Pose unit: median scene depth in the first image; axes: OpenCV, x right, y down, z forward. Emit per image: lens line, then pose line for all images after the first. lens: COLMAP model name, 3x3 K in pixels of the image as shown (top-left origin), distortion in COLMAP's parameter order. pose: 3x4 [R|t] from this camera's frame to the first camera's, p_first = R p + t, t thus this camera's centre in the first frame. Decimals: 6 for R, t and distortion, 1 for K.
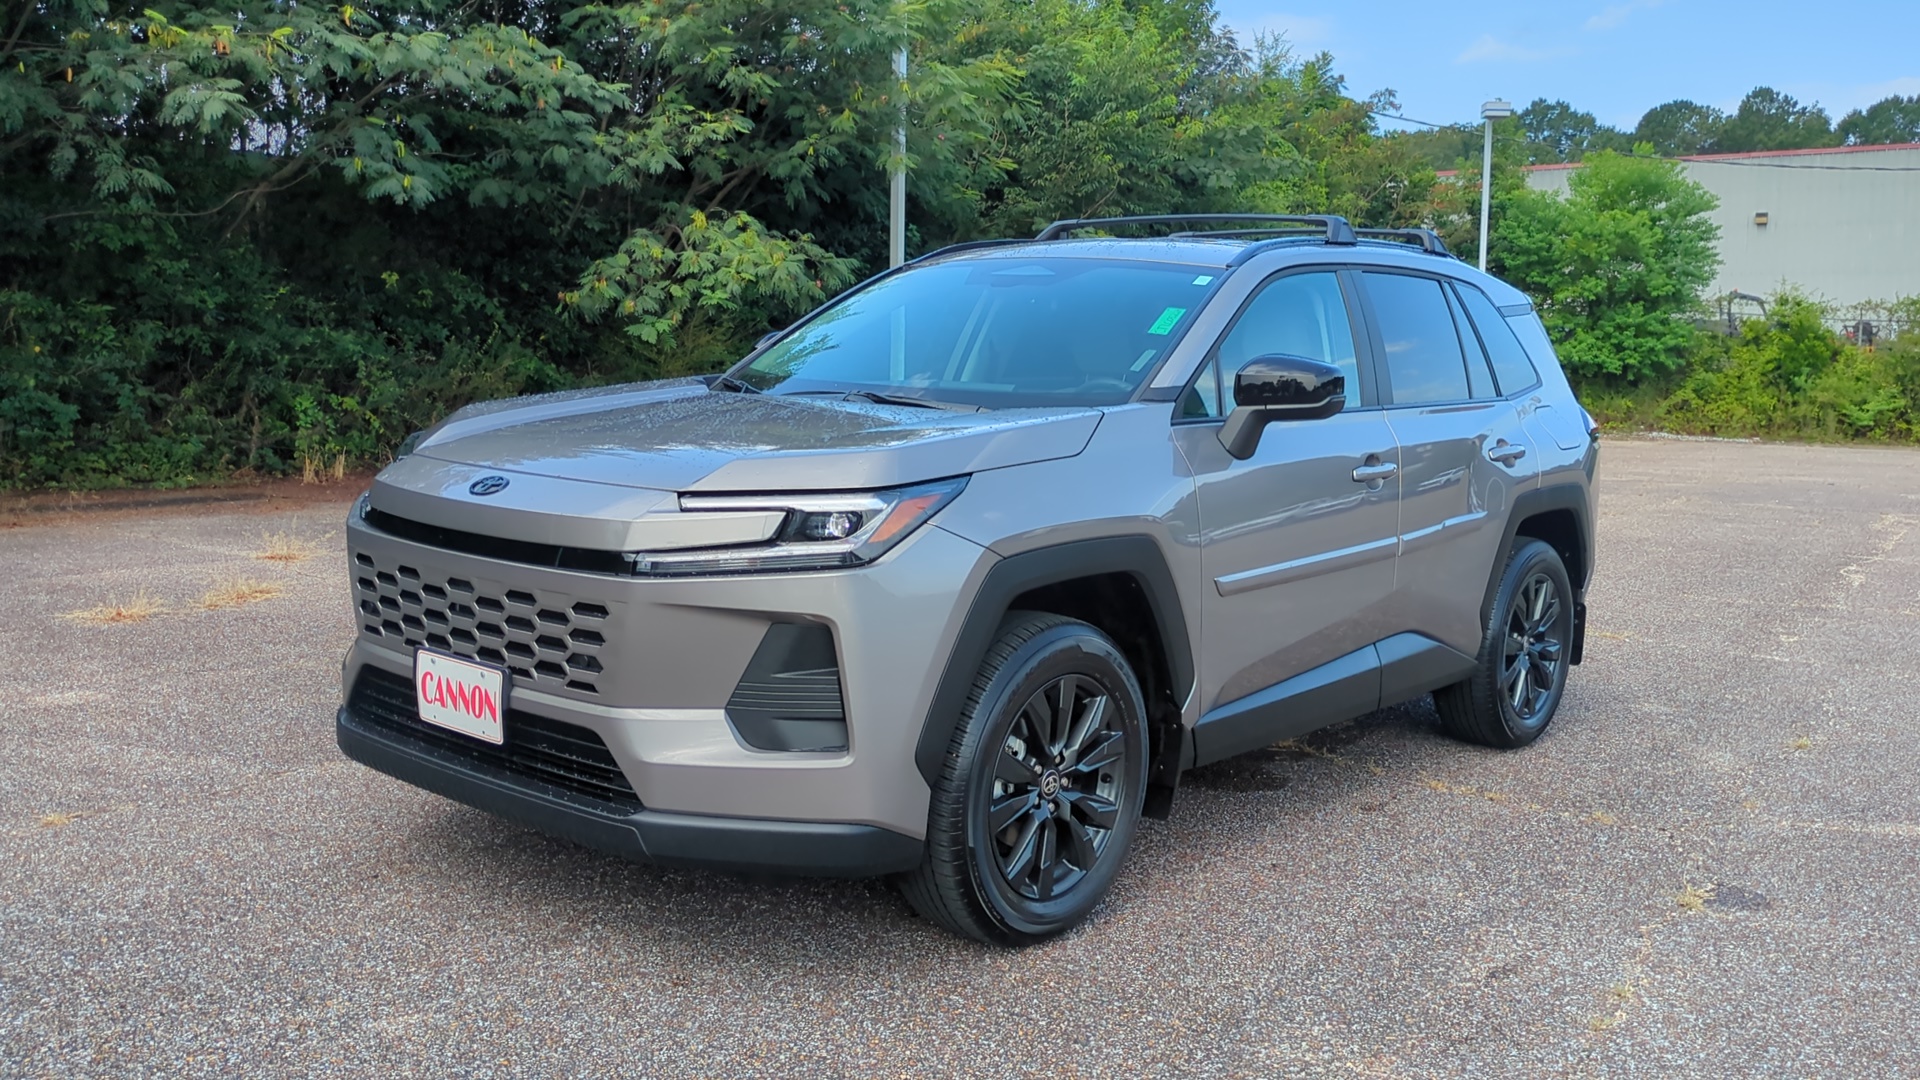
lens RADIAL K [[1687.0, 0, 988.1], [0, 1687.0, 538.8], [0, 0, 1]] dist [0.089692, -0.149568]
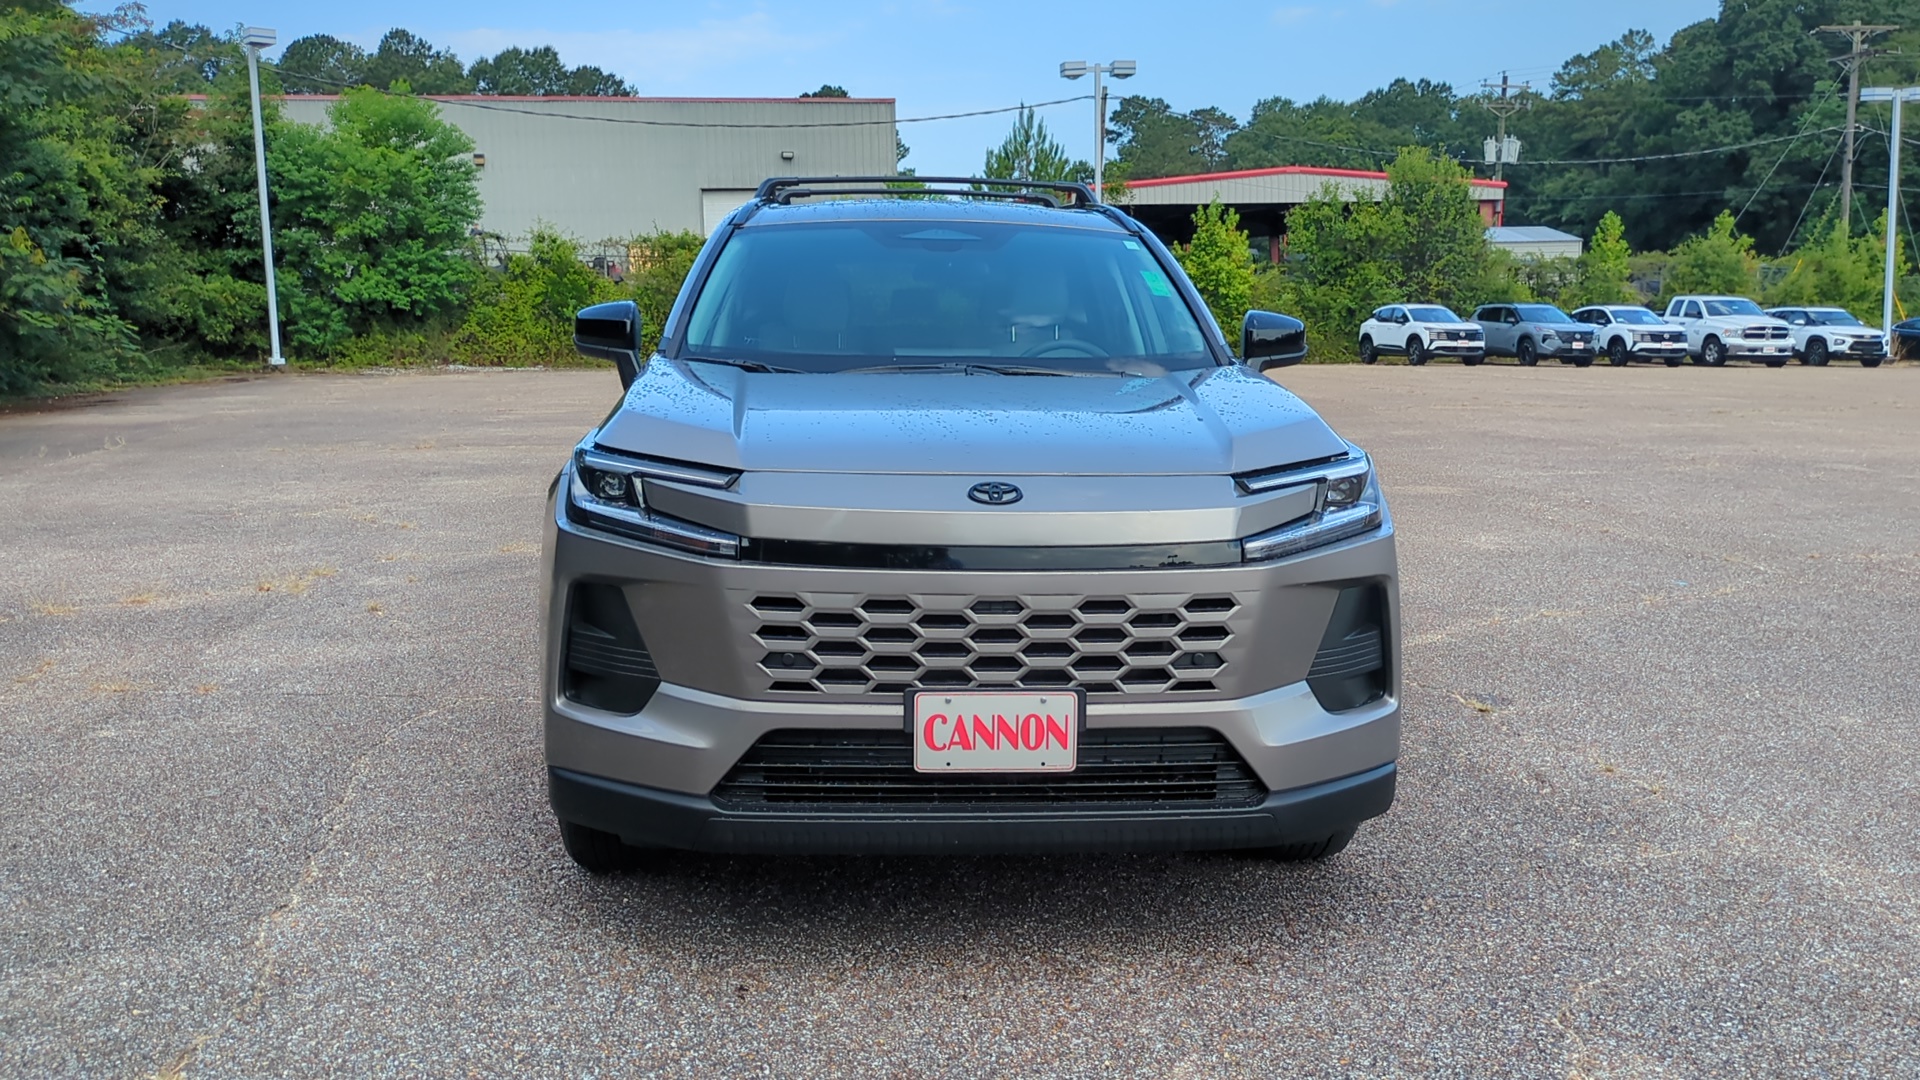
lens RADIAL K [[1672.2, 0, 960.0], [0, 1672.2, 540.0], [0, 0, 1]] dist [0.071302, -0.089048]
pose [[0.716176, -0.127591, 0.686157, -0.223647], [0.099156, 0.991776, 0.080927, -0.019421], [-0.690840, 0.010078, 0.722938, 0.094069]]
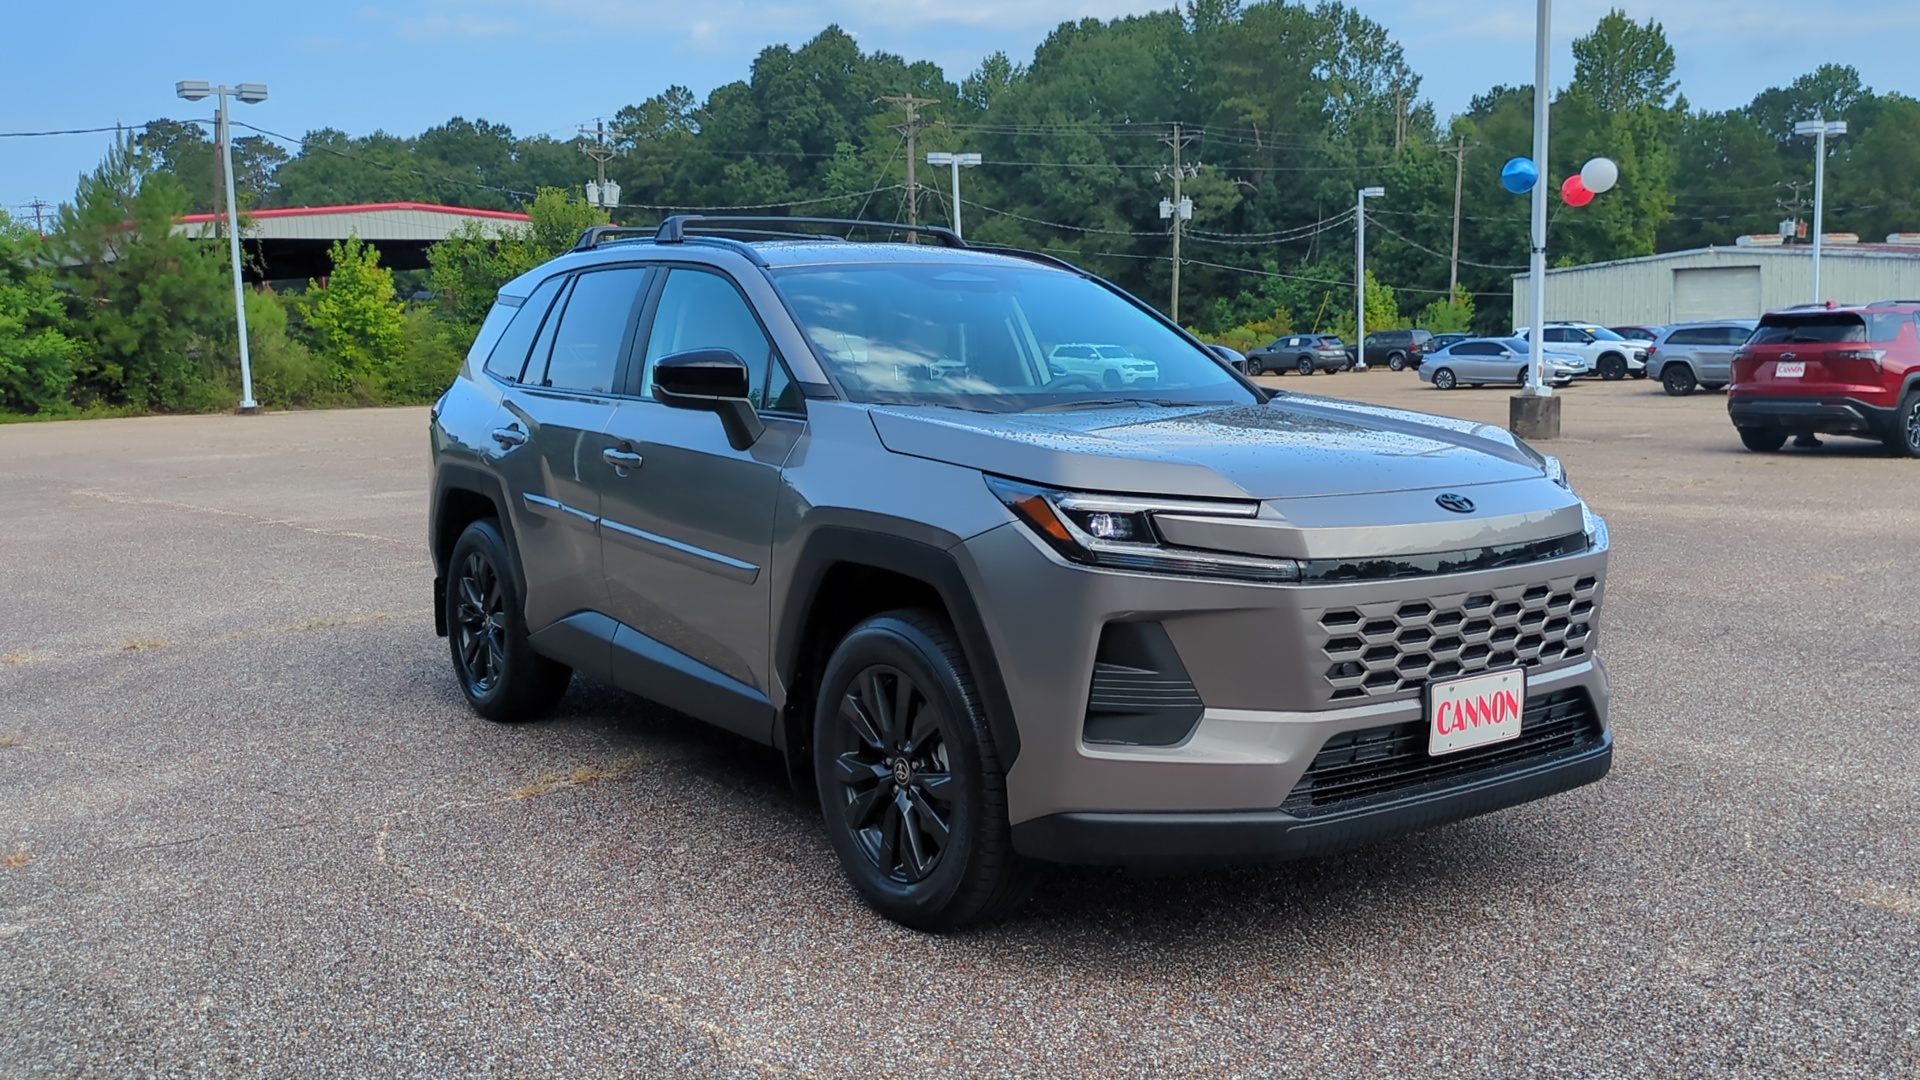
lens RADIAL K [[1672.2, 0, 960.0], [0, 1672.2, 540.0], [0, 0, 1]] dist [0.071302, -0.089048]
pose [[0.238163, -0.153632, 0.958997, -0.326673], [0.133025, 0.983264, 0.124483, -0.042551], [-0.962072, 0.097923, 0.254614, 0.253656]]
